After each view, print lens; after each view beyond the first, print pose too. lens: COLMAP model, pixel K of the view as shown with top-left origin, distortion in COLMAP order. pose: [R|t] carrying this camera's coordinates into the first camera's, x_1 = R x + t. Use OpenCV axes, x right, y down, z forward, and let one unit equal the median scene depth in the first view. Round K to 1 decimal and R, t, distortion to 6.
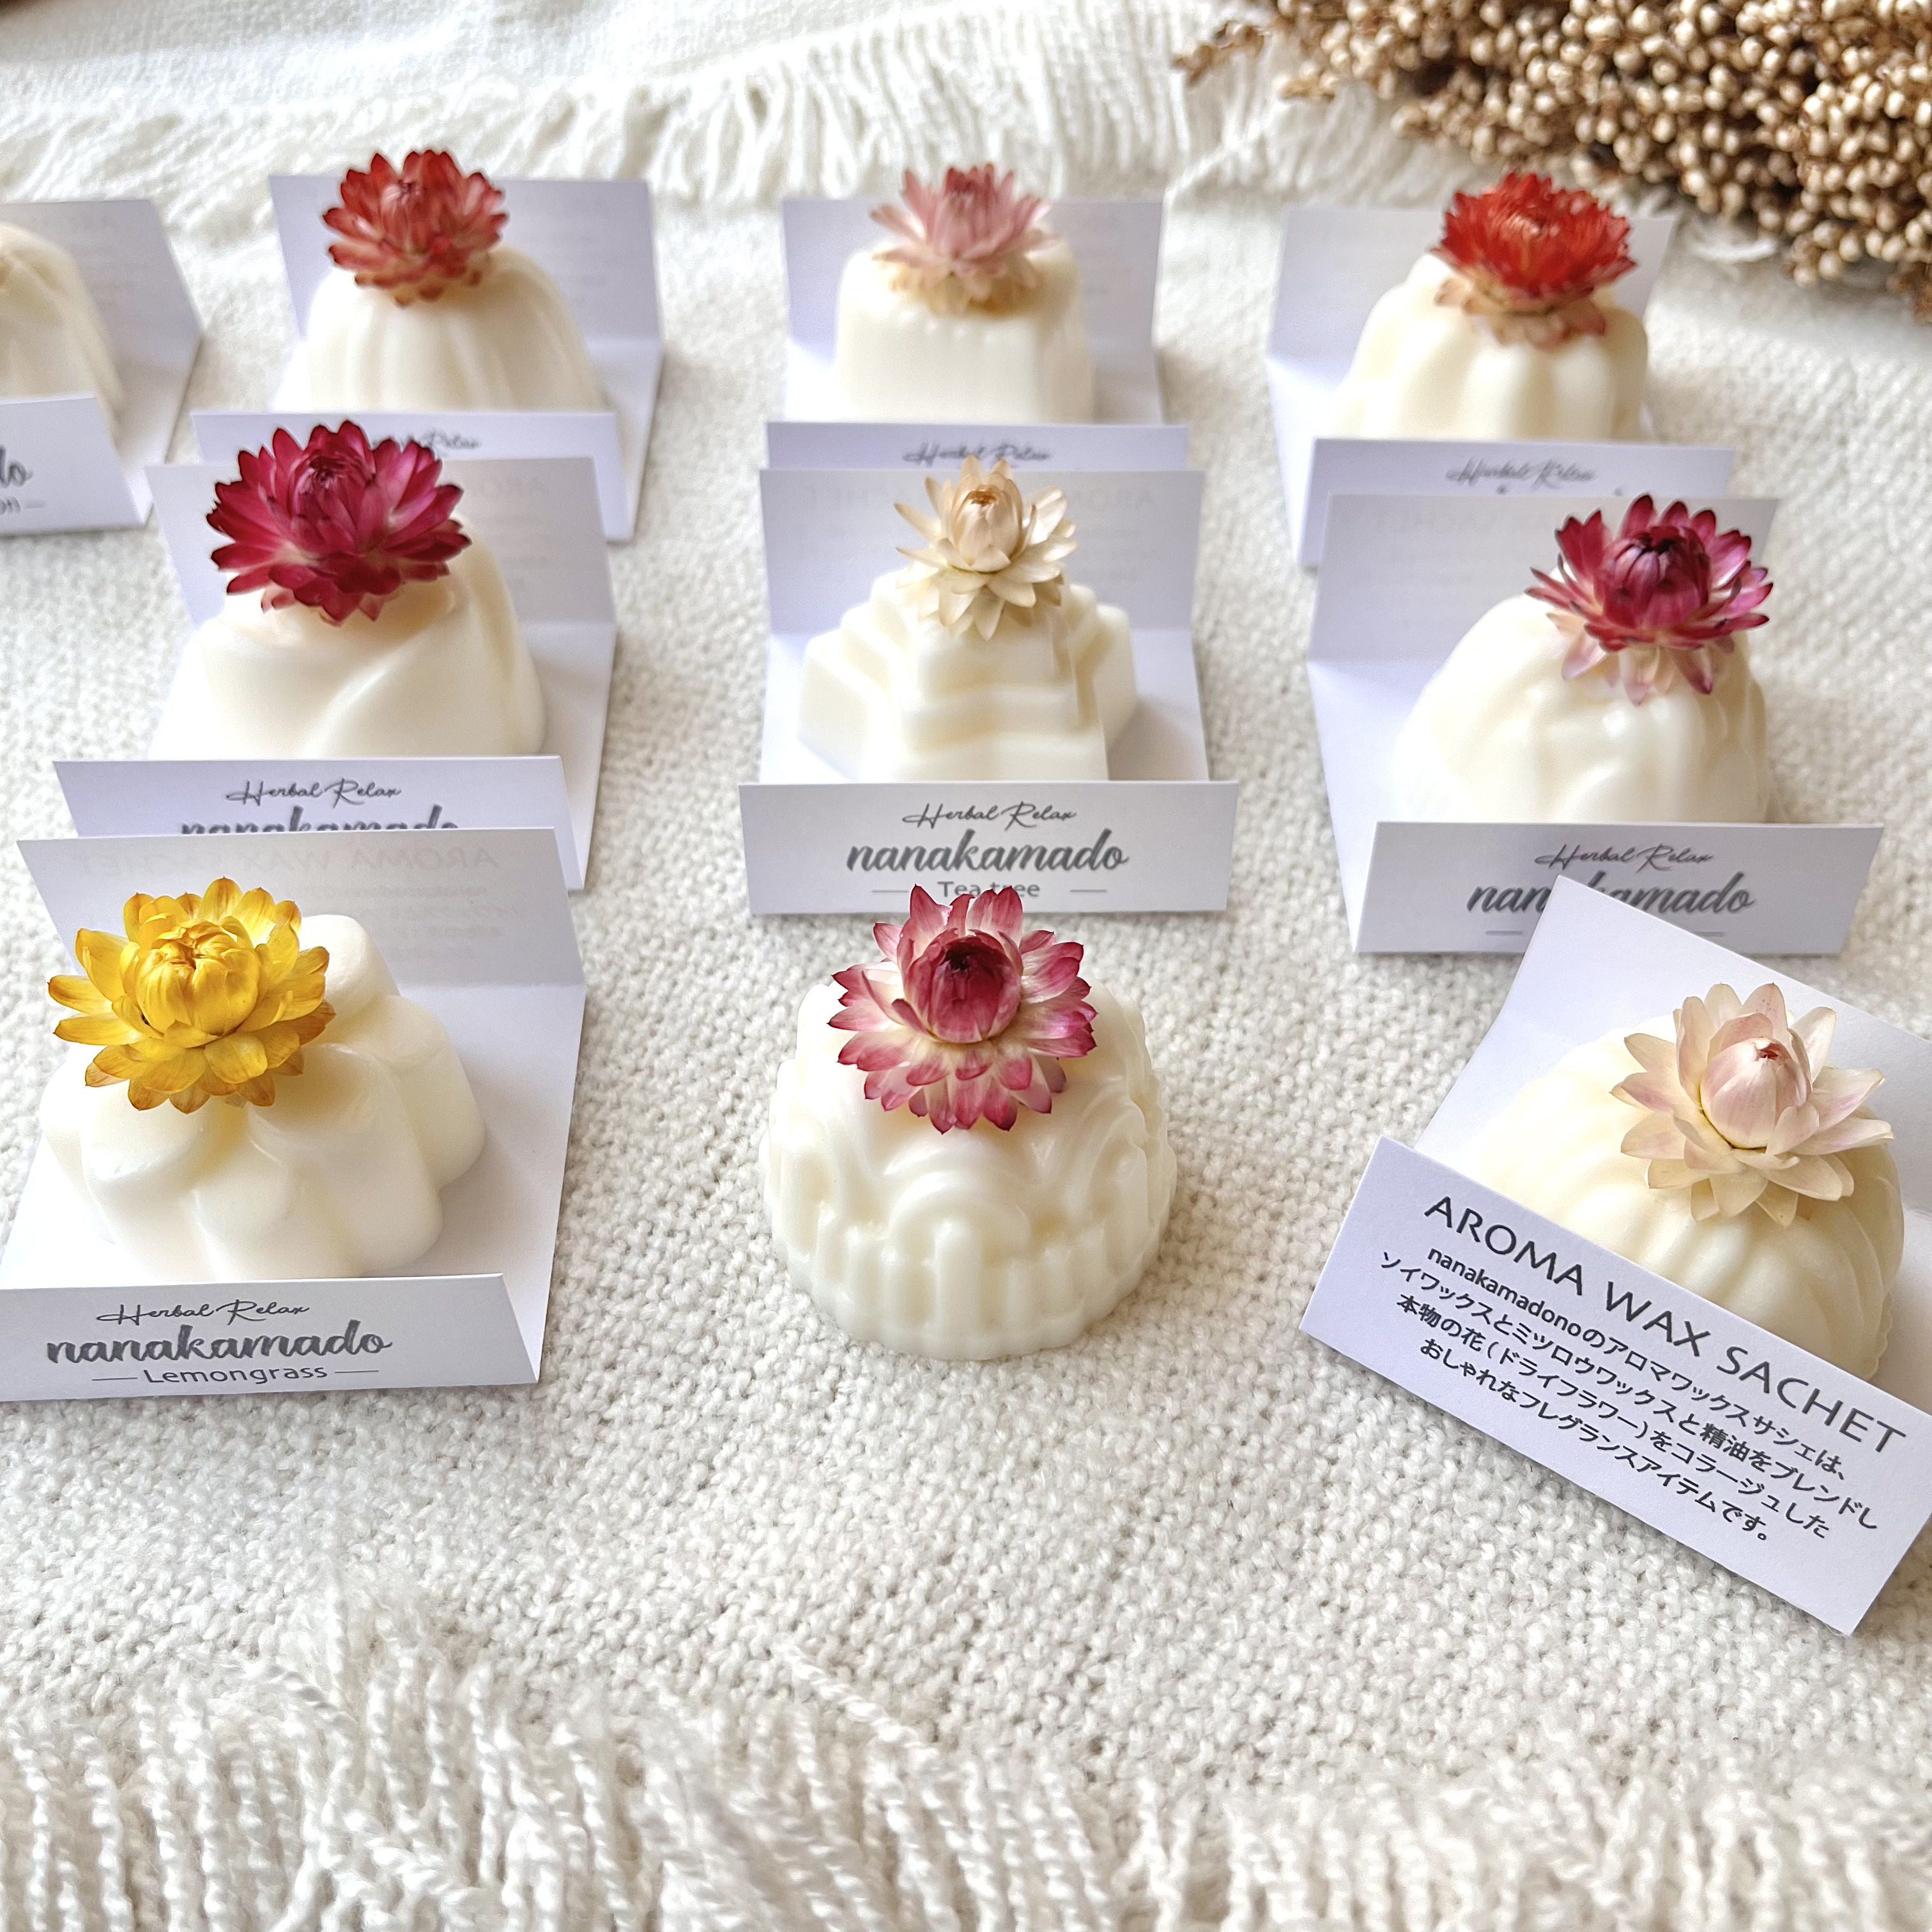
lens RADIAL K [[1929.1, 0, 966.0], [0, 1929.1, 966.0], [0, 0, 1]] dist [0.010987, -0.051701]
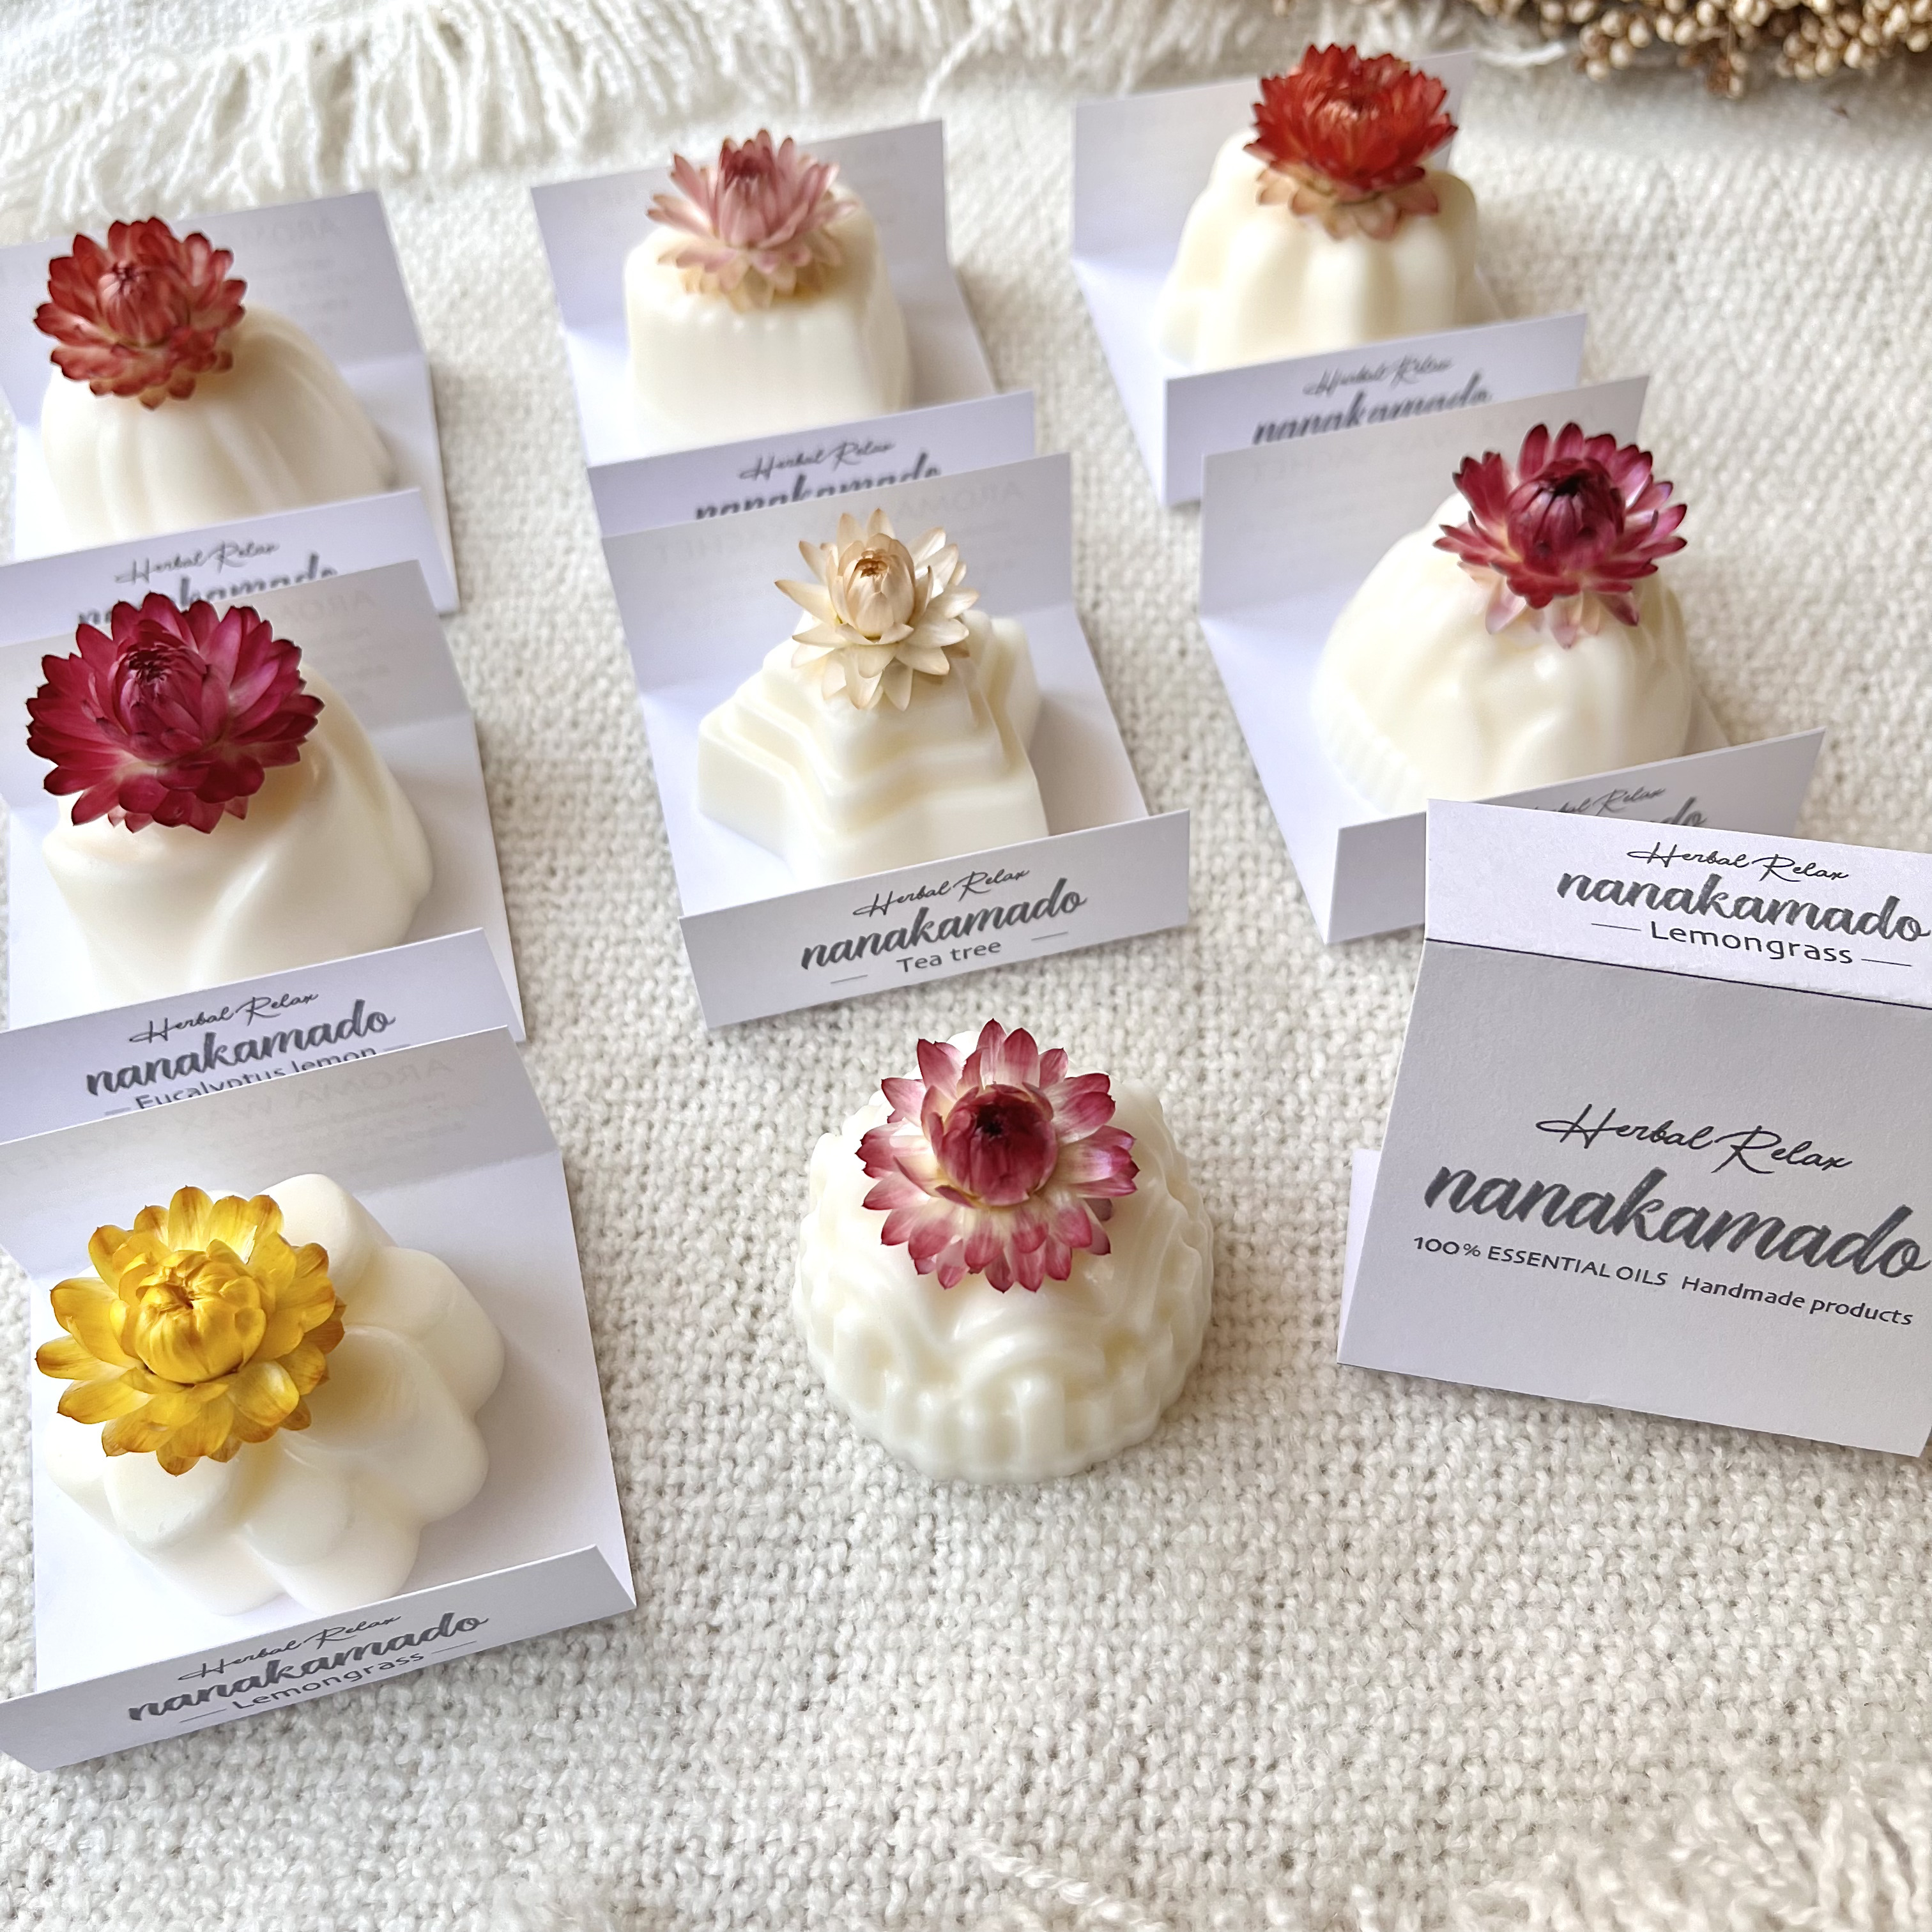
lens RADIAL K [[1943.3, 0, 966.0], [0, 1943.3, 966.0], [0, 0, 1]] dist [0.003436, -0.035831]
pose [[0.974917, -0.204468, 0.087923, -0.066998], [0.191122, 0.971520, 0.140076, -0.171745], [-0.114060, -0.119758, 0.986229, 0.044360]]
